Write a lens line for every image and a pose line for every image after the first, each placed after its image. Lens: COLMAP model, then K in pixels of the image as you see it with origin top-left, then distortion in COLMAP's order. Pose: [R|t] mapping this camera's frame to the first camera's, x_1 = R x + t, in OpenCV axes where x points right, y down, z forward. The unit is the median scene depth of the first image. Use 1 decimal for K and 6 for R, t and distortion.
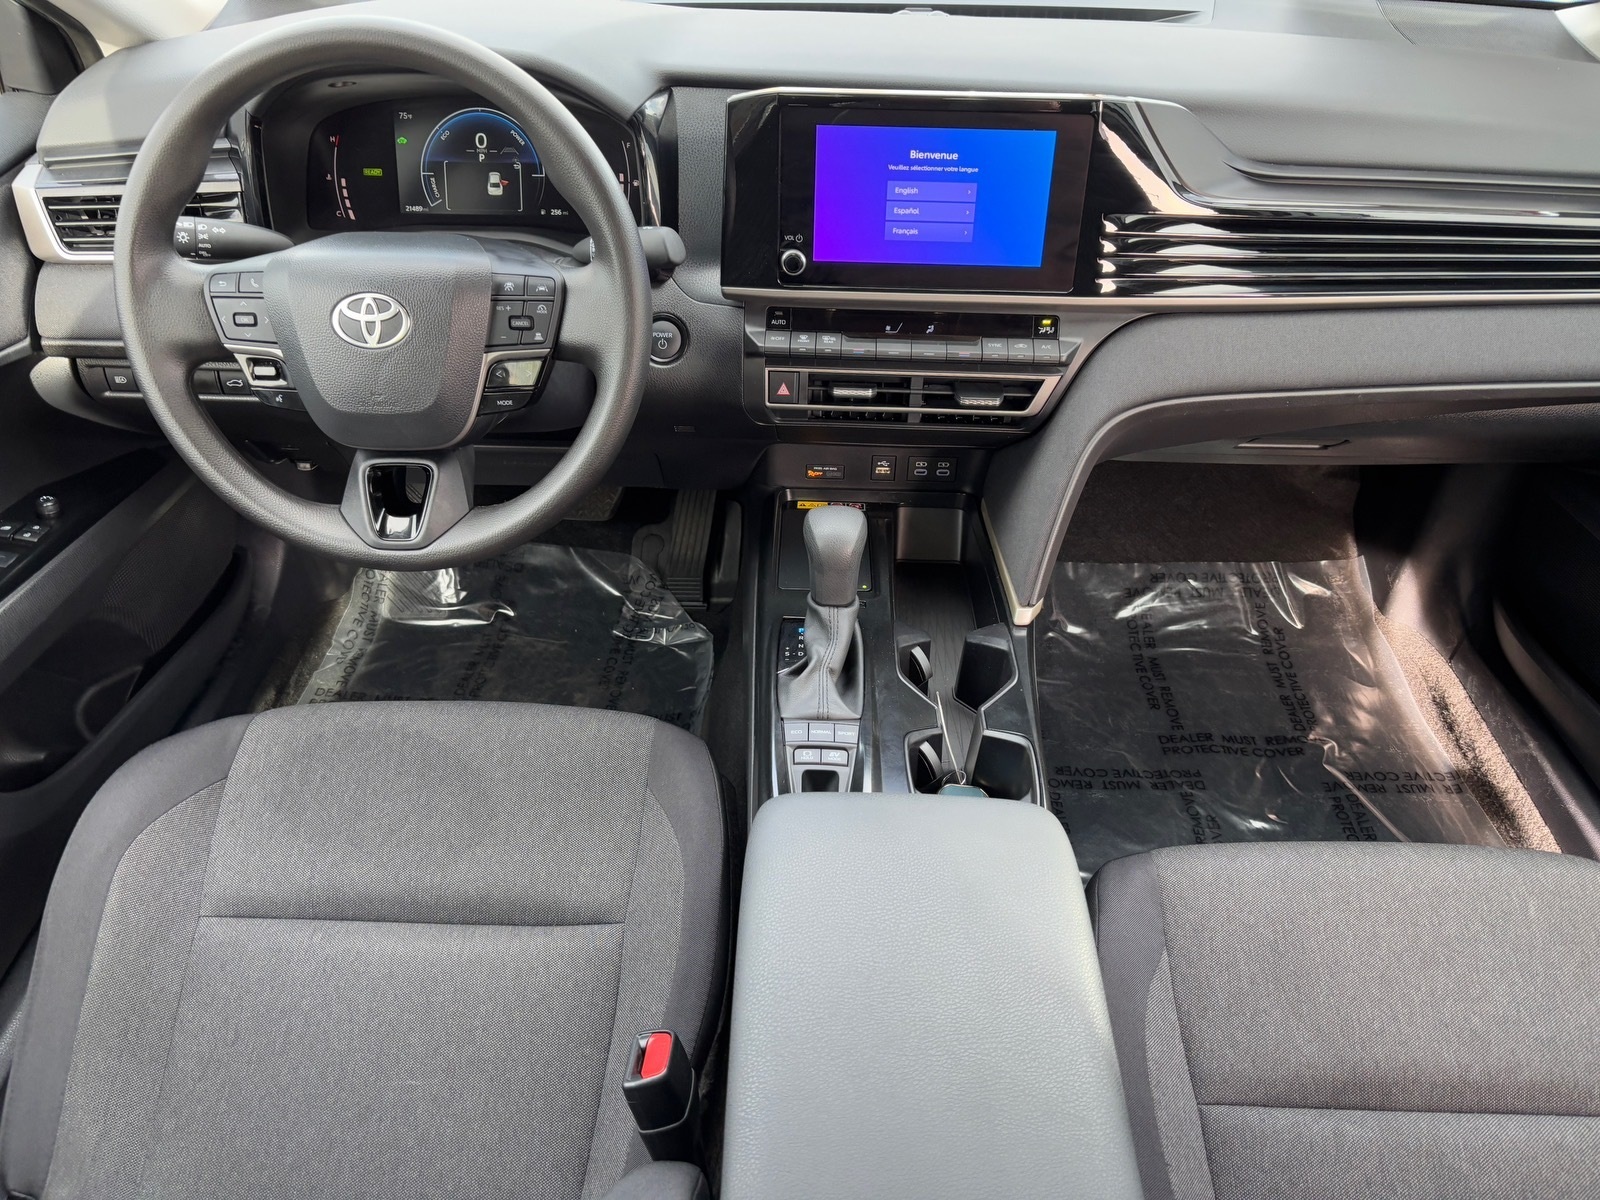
lens RADIAL K [[1216.6, 0, 789.7], [0, 1216.6, 610.2], [0, 0, 1]] dist [0.024951, -0.024519]
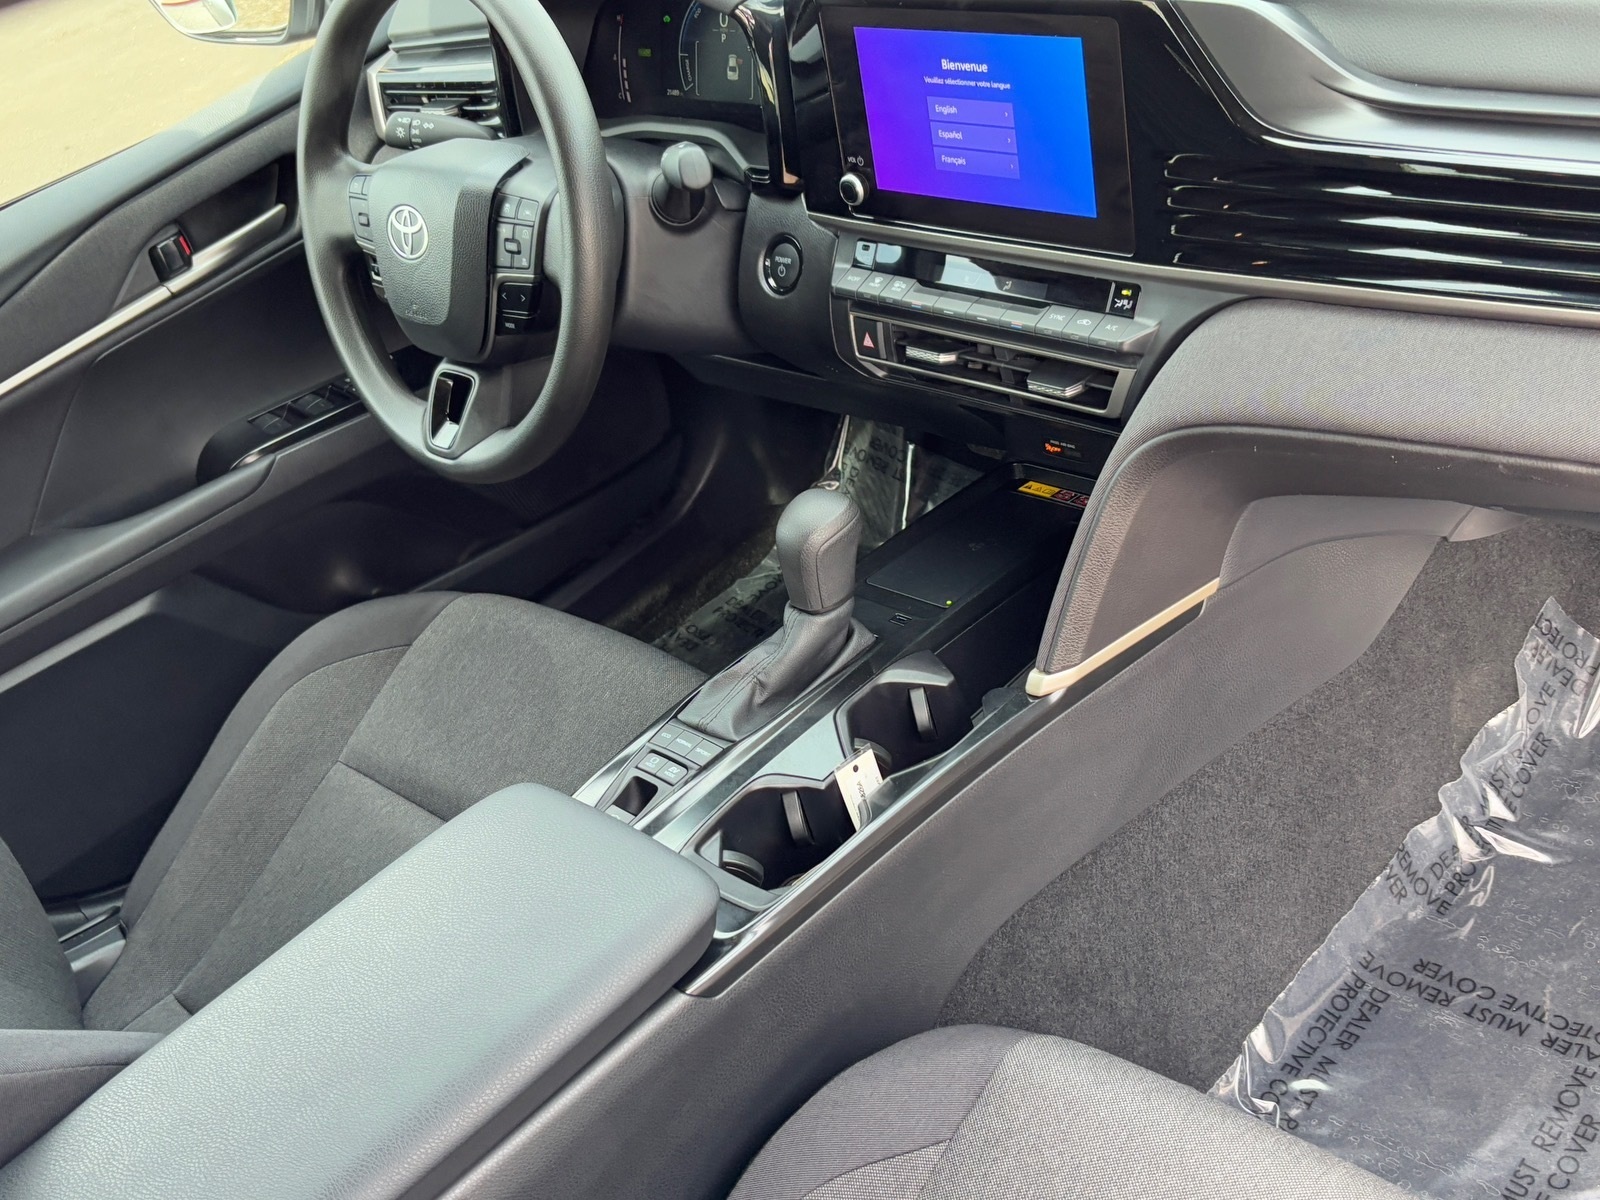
lens RADIAL K [[1783.4, 0, 807.7], [0, 1783.4, 632.4], [0, 0, 1]] dist [0.087227, -0.182529]
pose [[0.707105, 0.230094, -0.668625, 0.815264], [-0.191626, 0.972547, 0.132028, -0.143115], [0.680648, 0.034768, 0.731785, 0.106732]]
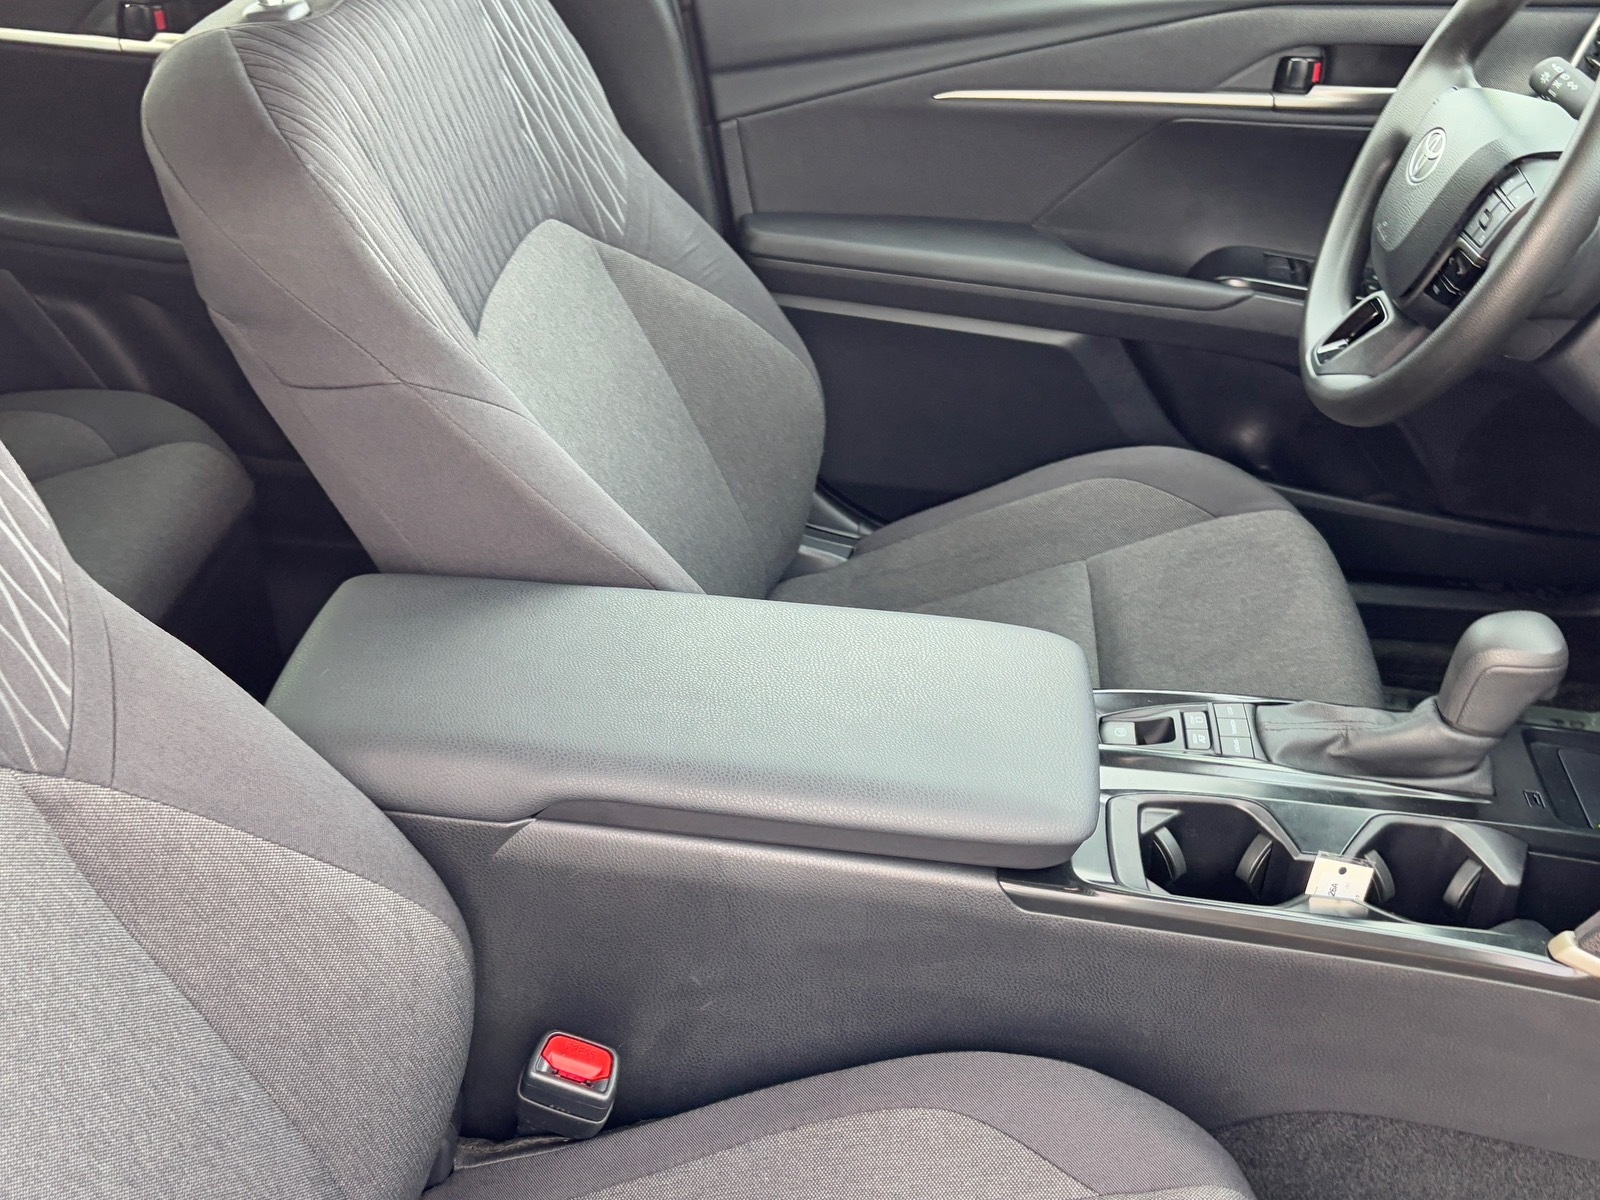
lens RADIAL K [[1783.4, 0, 807.7], [0, 1783.4, 632.4], [0, 0, 1]] dist [0.087227, -0.182529]
pose [[-0.061656, 0.536051, -0.841931, 0.921480], [-0.634278, 0.630260, 0.447731, -0.269986], [0.770642, 0.561624, 0.301146, 0.322551]]
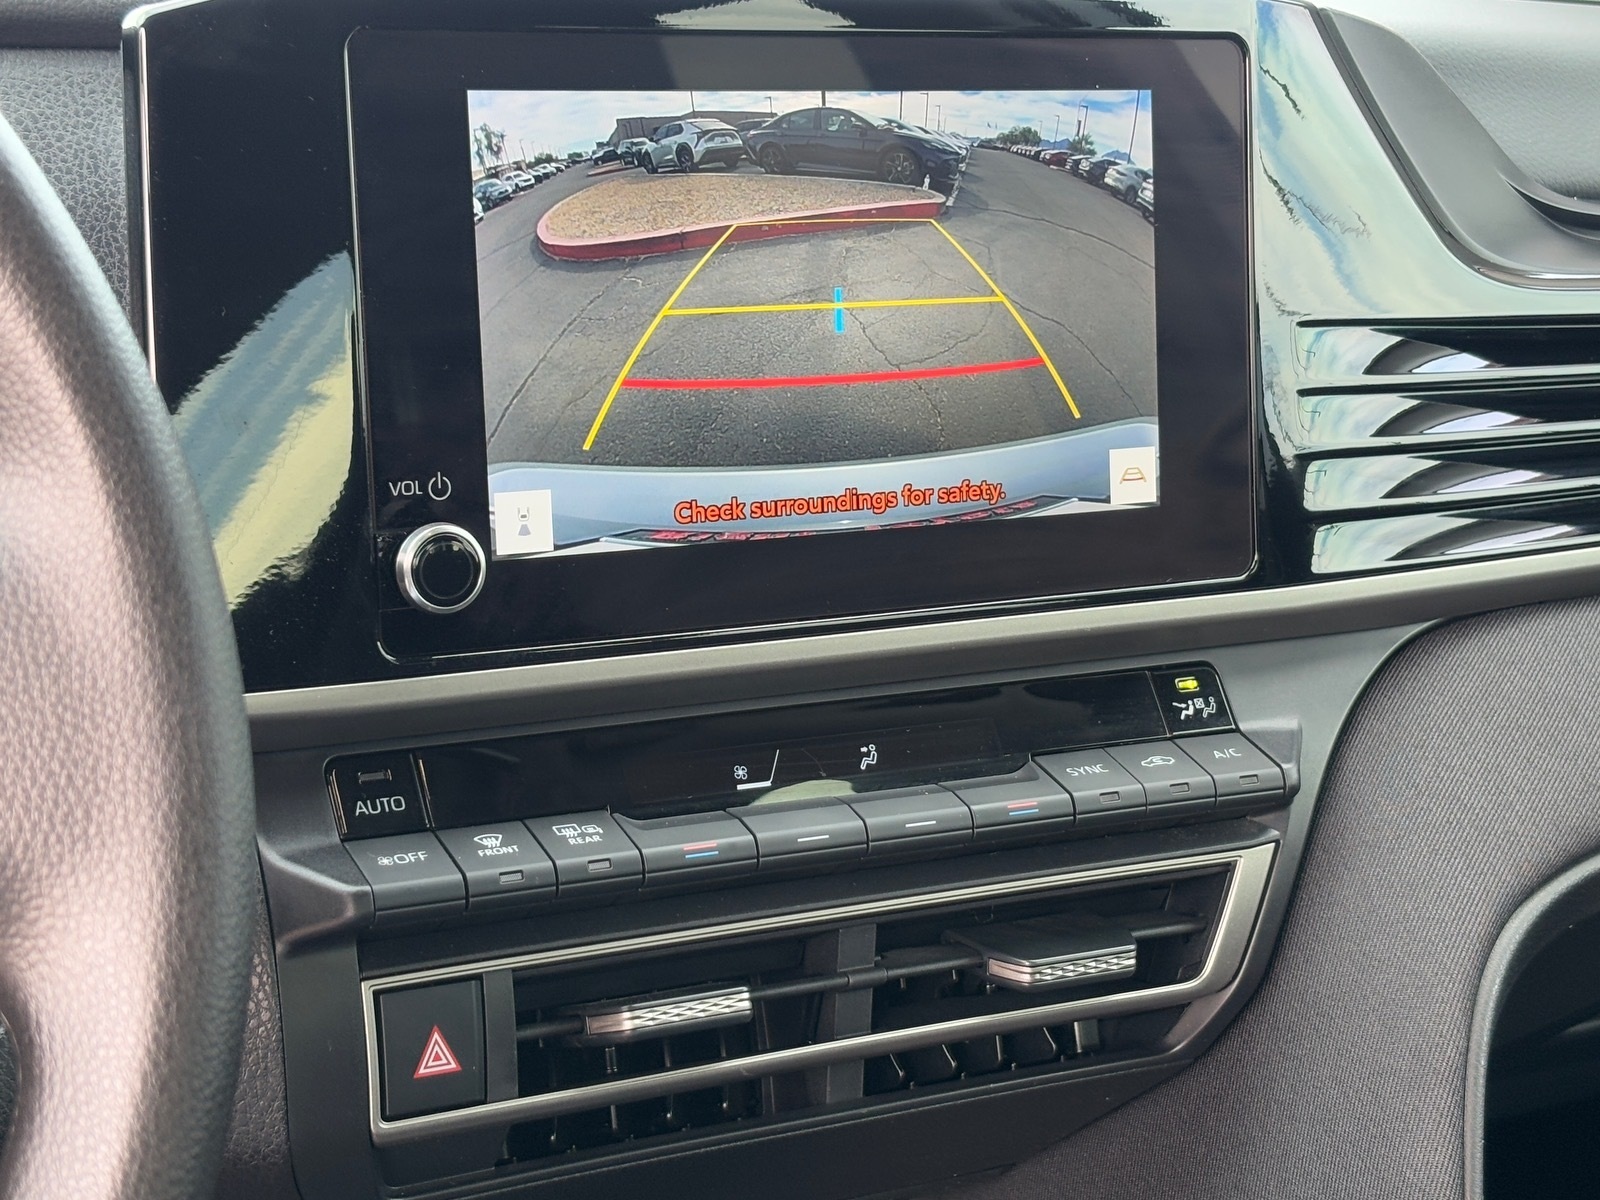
lens RADIAL K [[2957.2, 0, 789.6], [0, 2957.2, 592.5], [0, 0, 1]] dist [0.292470, -1.267228]
pose [[0.846564, -0.098485, 0.523097, -0.263426], [0.311357, 0.888693, -0.336573, -0.033991], [-0.431725, 0.447801, 0.782999, 0.434900]]
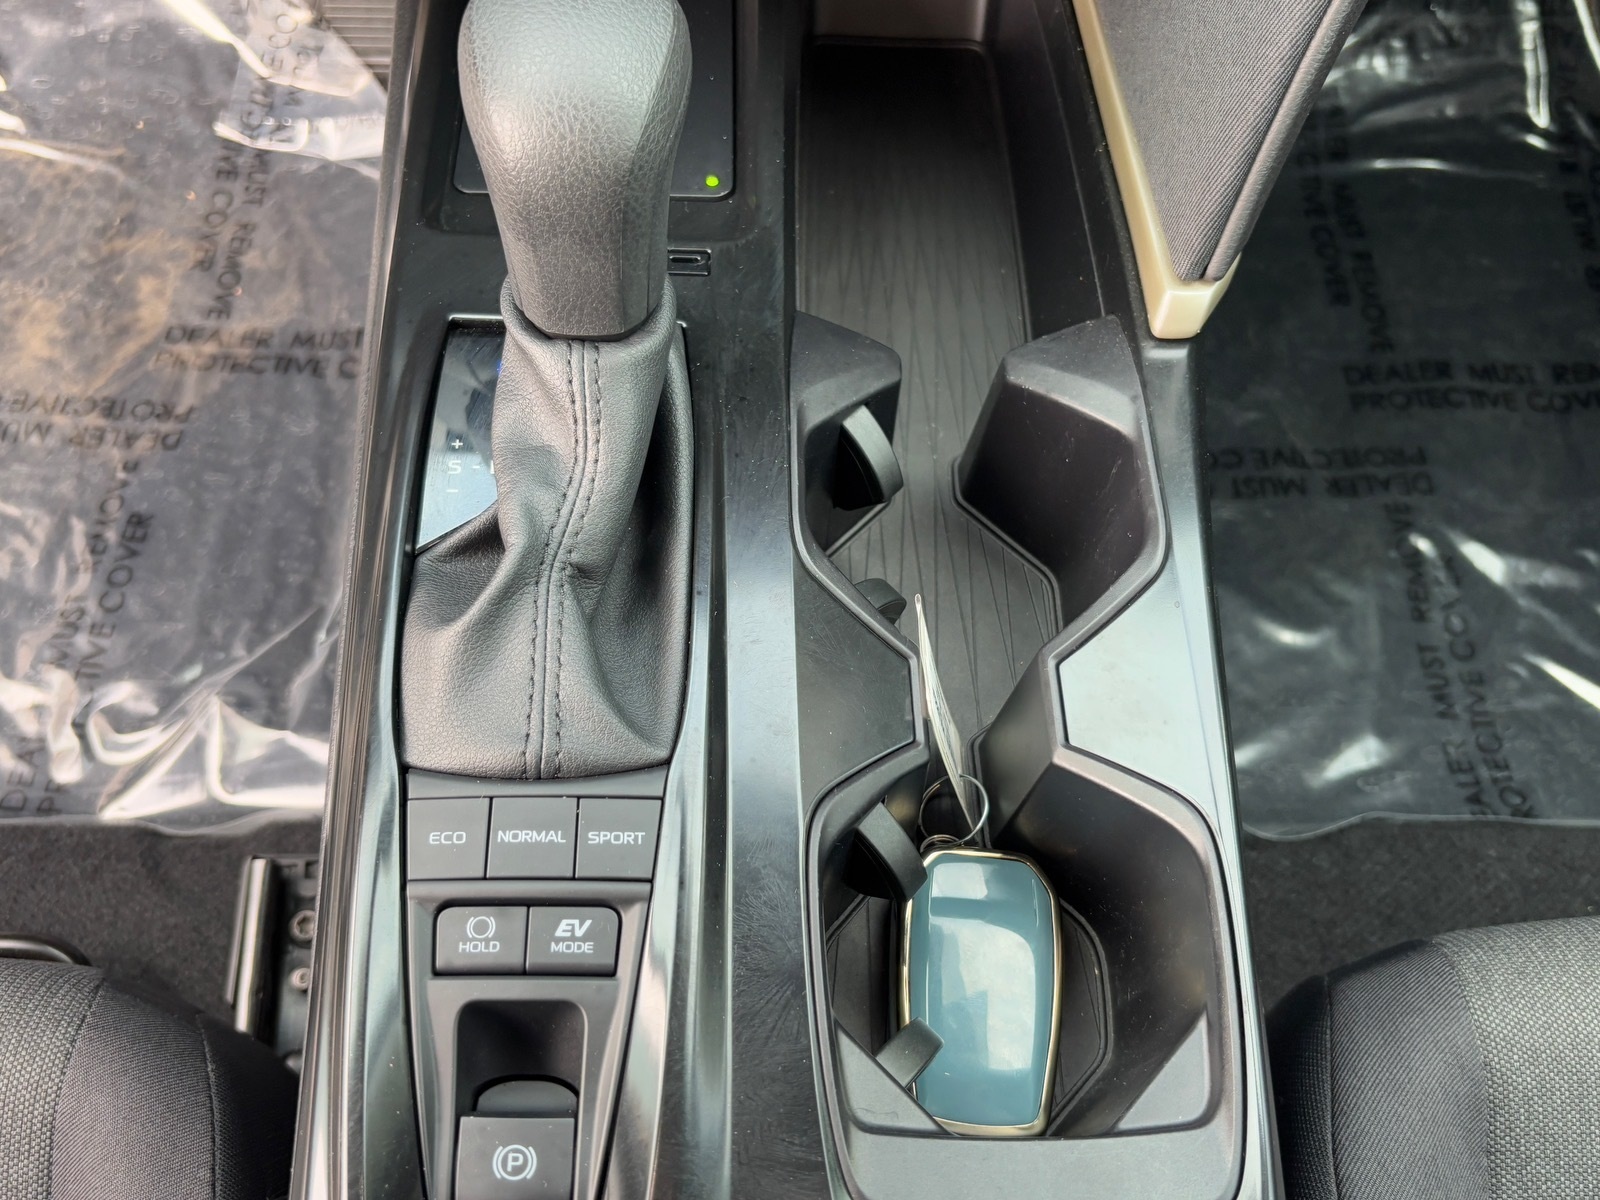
lens RADIAL K [[1507.7, 0, 794.5], [0, 1507.7, 605.7], [0, 0, 1]] dist [0.007233, 0.005481]
pose [[0.998314, -0.021706, 0.053841, 0.063825], [-0.002896, 0.907691, 0.419628, -0.094746], [-0.057980, -0.419076, 0.906098, 0.601221]]
